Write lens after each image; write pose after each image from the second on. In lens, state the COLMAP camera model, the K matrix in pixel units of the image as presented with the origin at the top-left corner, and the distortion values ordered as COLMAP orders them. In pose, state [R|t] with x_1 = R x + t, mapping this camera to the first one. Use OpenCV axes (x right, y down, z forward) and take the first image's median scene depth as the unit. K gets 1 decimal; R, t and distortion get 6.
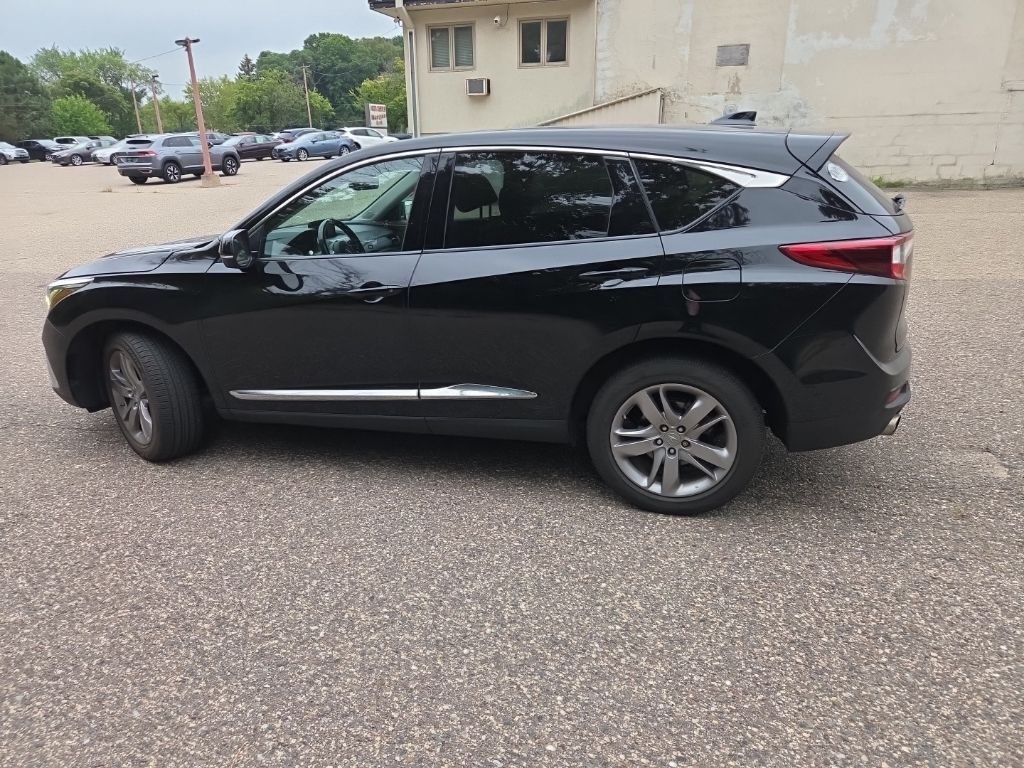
lens RADIAL K [[689.9, 0, 501.3], [0, 689.9, 381.4], [0, 0, 1]] dist [0.073007, -0.058361]
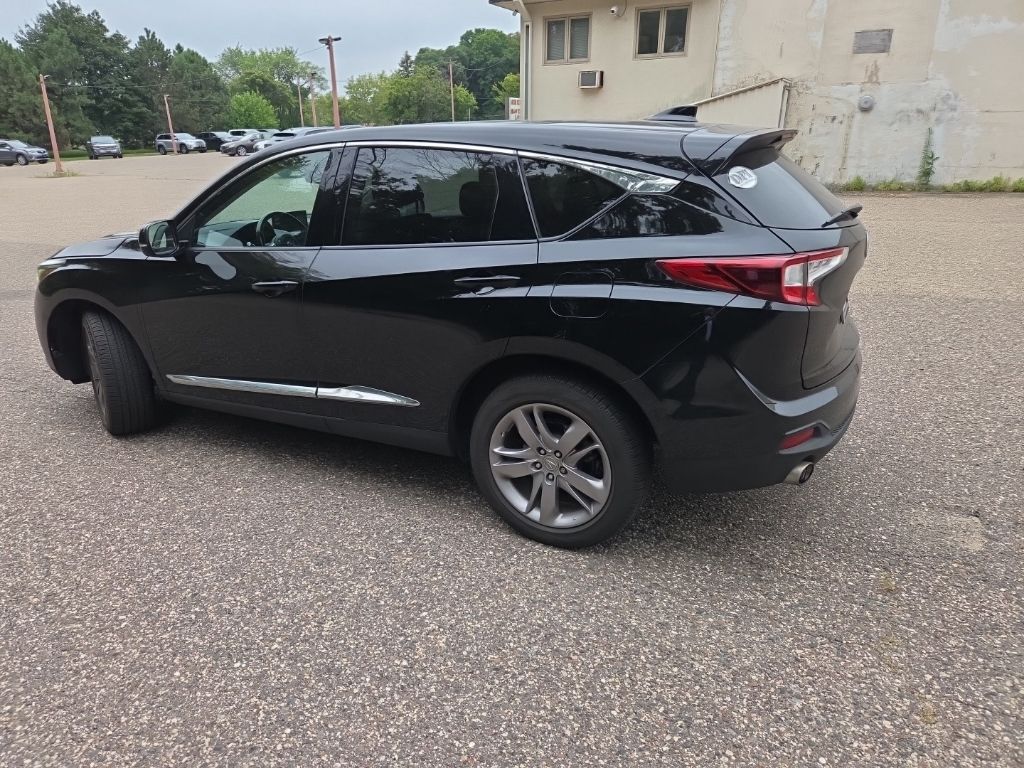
lens RADIAL K [[686.9, 0, 496.6], [0, 686.9, 383.7], [0, 0, 1]] dist [0.068489, -0.052406]
pose [[0.977721, 0.078640, -0.194623, 0.071481], [-0.076210, 0.996892, 0.019958, -0.007408], [0.195588, -0.004681, 0.980675, 0.019358]]
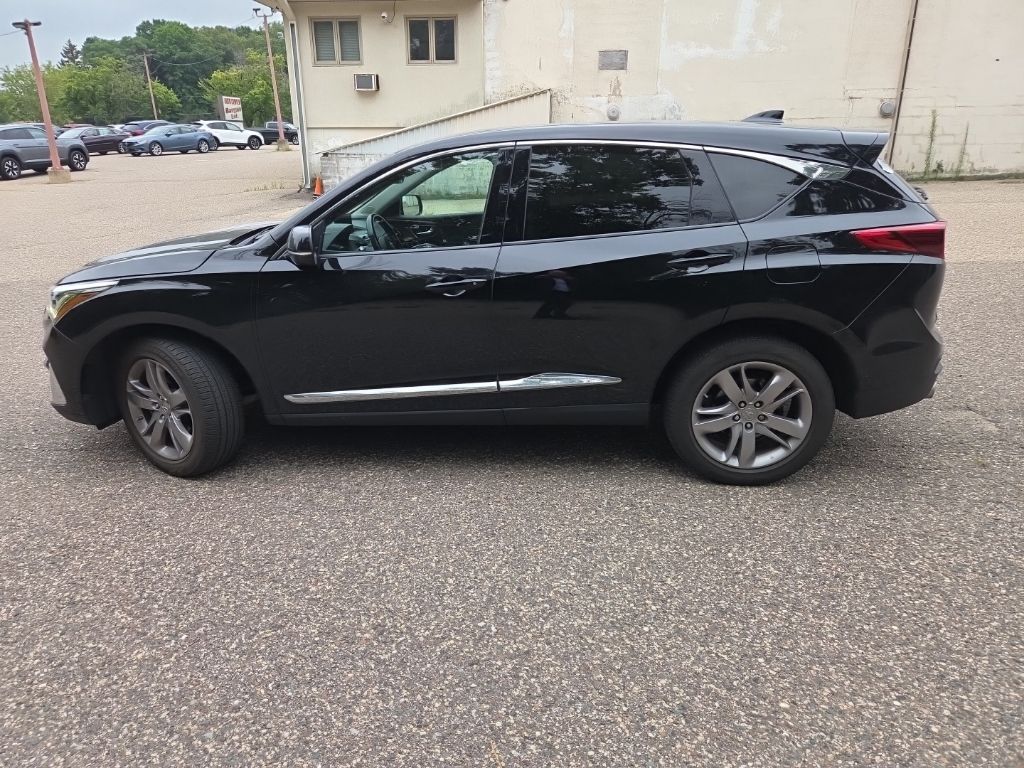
lens RADIAL K [[689.7, 0, 500.3], [0, 689.7, 371.2], [0, 0, 1]] dist [0.067674, -0.050786]
pose [[0.981125, -0.051649, 0.186347, -0.061684], [0.053543, 0.998552, -0.005139, 0.000368], [-0.185812, 0.015019, 0.982471, 0.003779]]
